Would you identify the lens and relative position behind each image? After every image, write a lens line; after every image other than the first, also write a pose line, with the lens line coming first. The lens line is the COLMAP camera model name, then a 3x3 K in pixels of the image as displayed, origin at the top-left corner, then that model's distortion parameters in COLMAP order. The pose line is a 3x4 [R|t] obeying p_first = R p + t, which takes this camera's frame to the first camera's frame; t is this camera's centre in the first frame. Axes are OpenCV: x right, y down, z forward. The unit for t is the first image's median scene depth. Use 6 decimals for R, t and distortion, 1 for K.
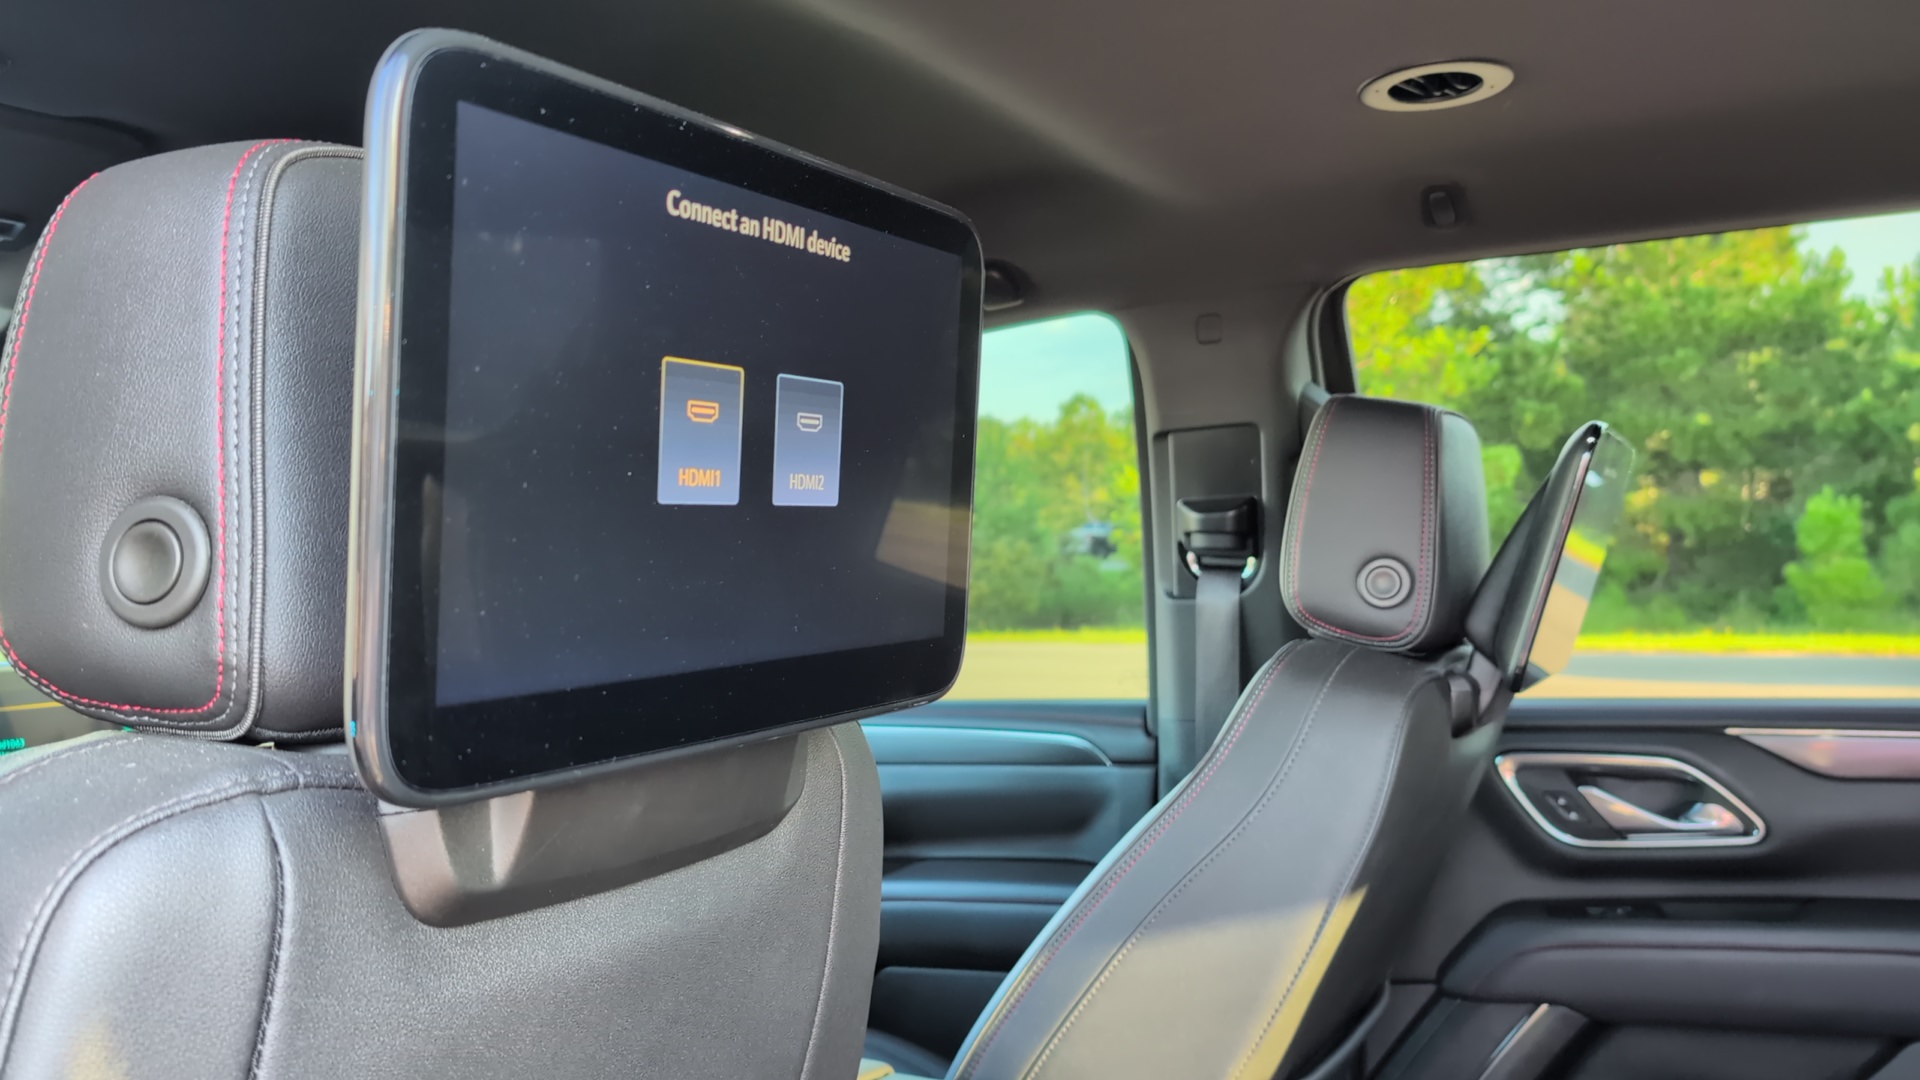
lens RADIAL K [[1696.9, 0, 936.8], [0, 1696.9, 549.4], [0, 0, 1]] dist [-0.004233, -0.002904]
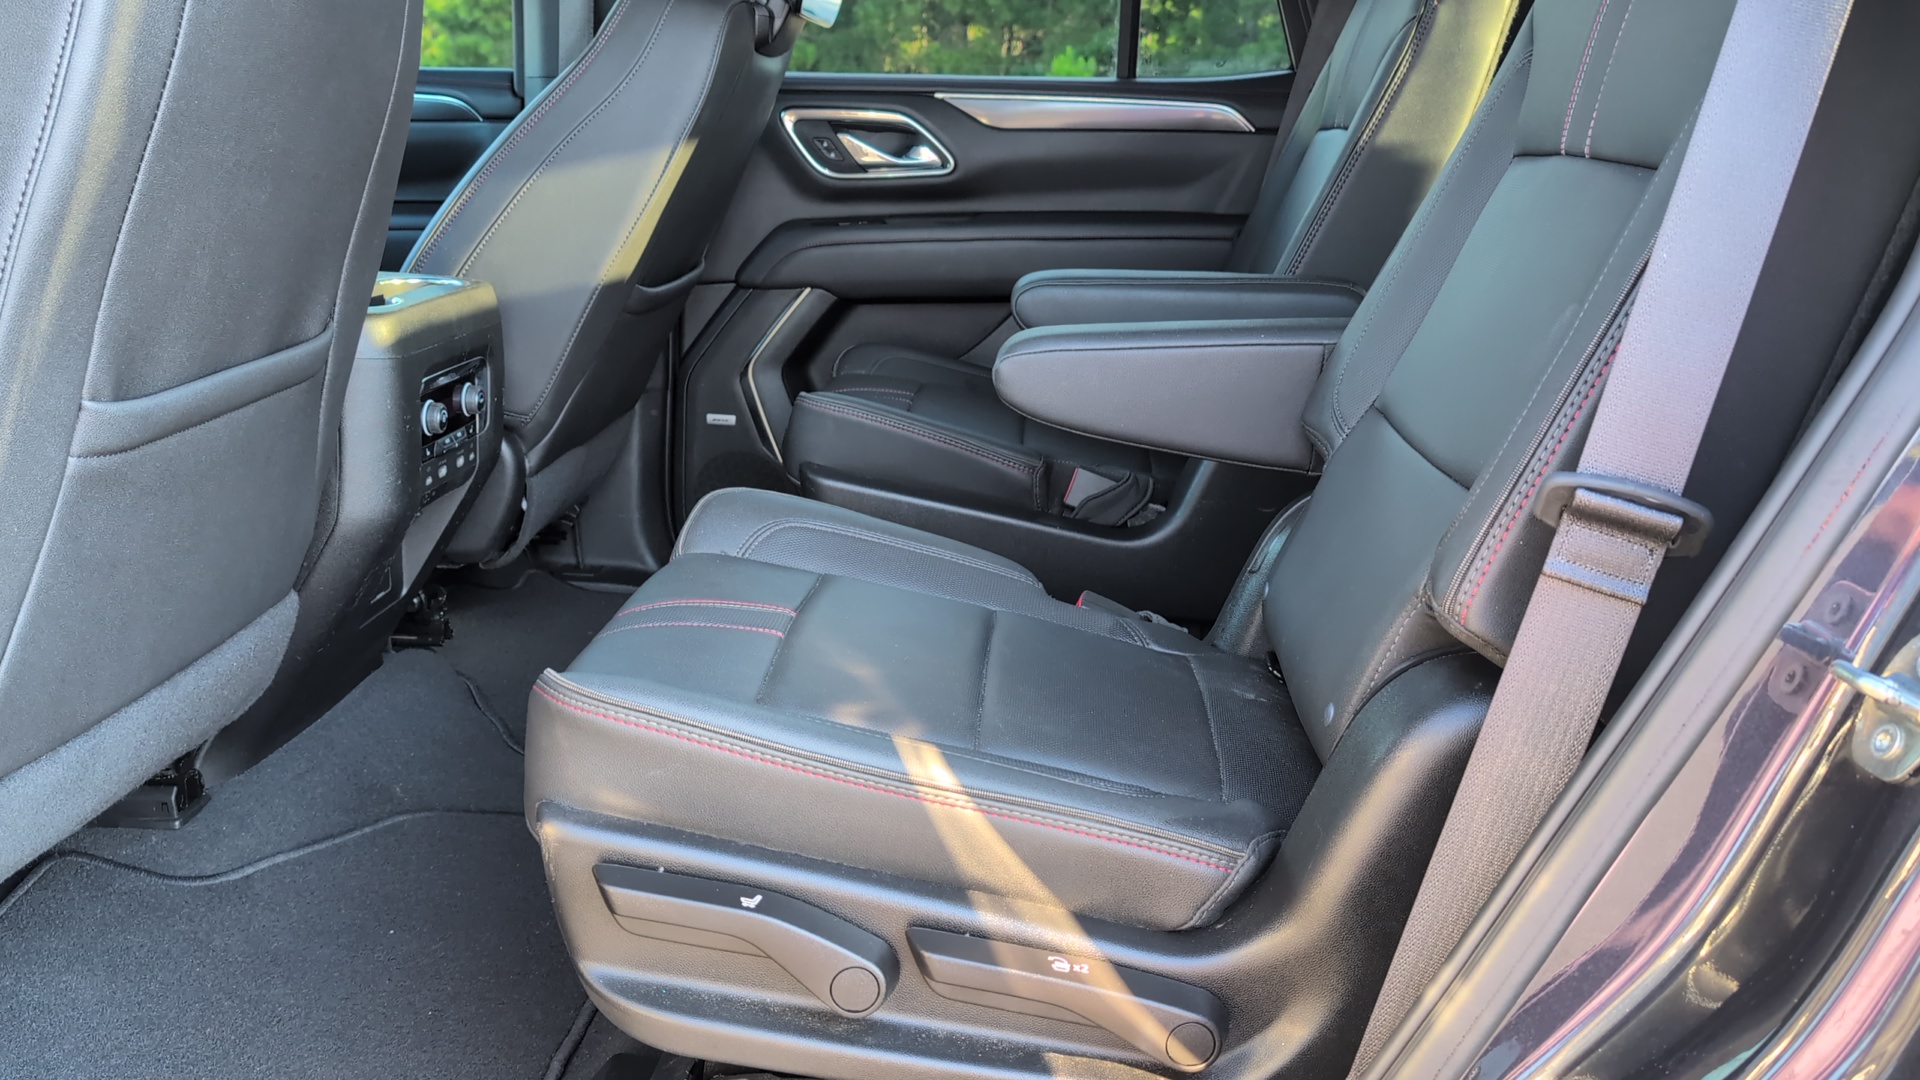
lens RADIAL K [[1644.0, 0, 960.0], [0, 1644.0, 540.0], [0, 0, 1]] dist [0.043424, -0.011626]
pose [[0.910794, -0.049680, 0.409861, -0.107878], [-0.062805, 0.964508, 0.256476, 0.108198], [-0.408056, -0.259339, 0.875348, -0.331180]]
